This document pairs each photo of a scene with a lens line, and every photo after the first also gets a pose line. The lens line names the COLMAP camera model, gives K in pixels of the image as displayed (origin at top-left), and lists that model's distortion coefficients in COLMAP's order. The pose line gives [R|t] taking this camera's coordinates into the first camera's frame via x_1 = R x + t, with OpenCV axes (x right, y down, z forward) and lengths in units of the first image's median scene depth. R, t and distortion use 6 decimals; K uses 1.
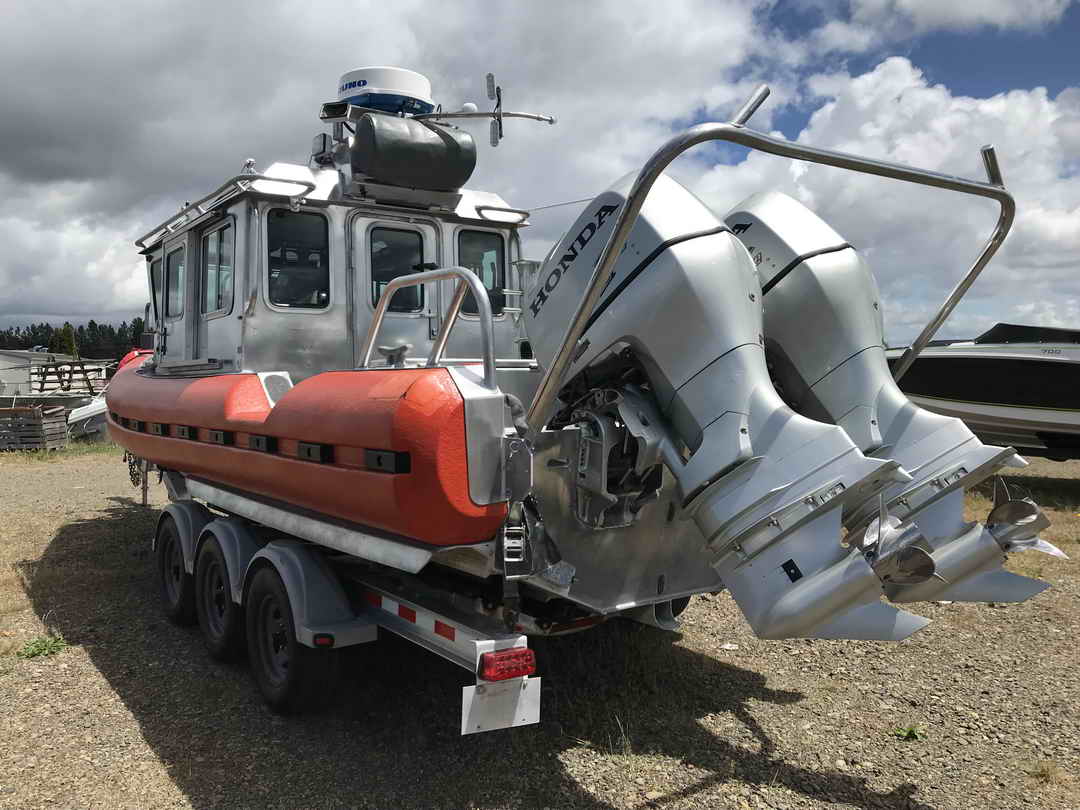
lens RADIAL K [[885.3, 0, 536.3], [0, 885.3, 403.4], [0, 0, 1]] dist [0.008346, -0.007109]
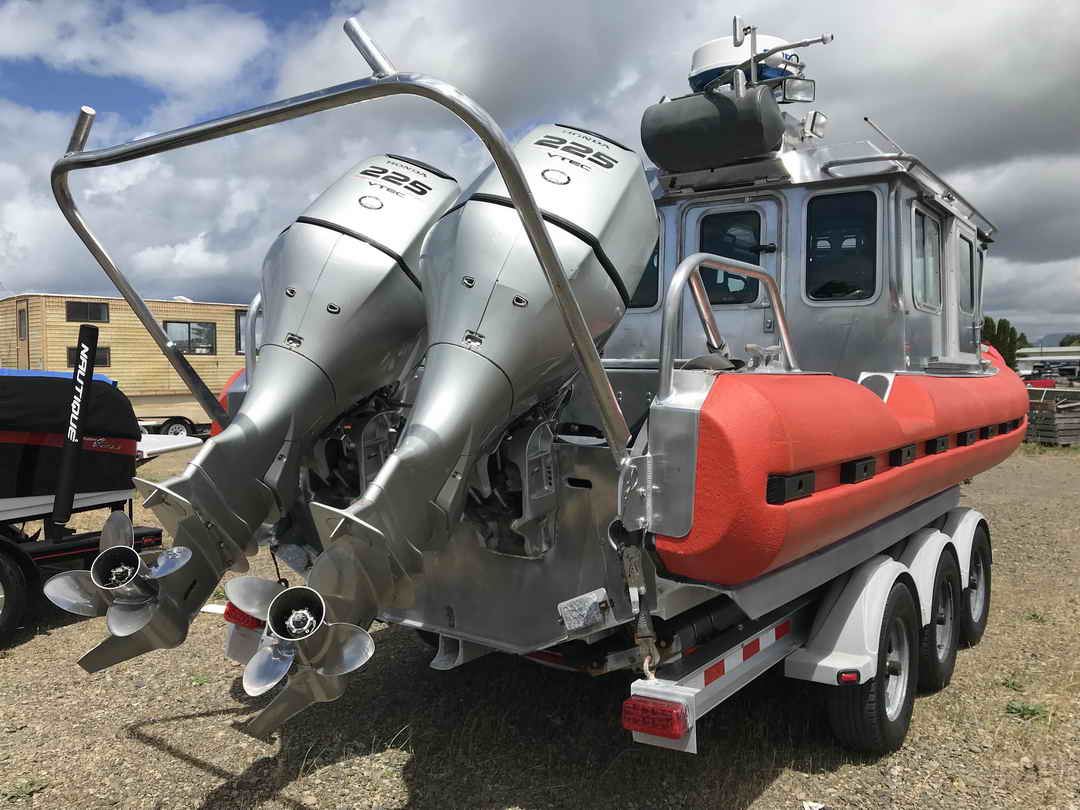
lens RADIAL K [[885.3, 0, 536.6], [0, 885.3, 399.2], [0, 0, 1]] dist [0.008346, -0.007109]
pose [[0.310777, 0.044410, -0.949445, 0.685616], [-0.039583, 0.998646, 0.033755, -0.029675], [0.949658, 0.027091, 0.312114, 0.556738]]
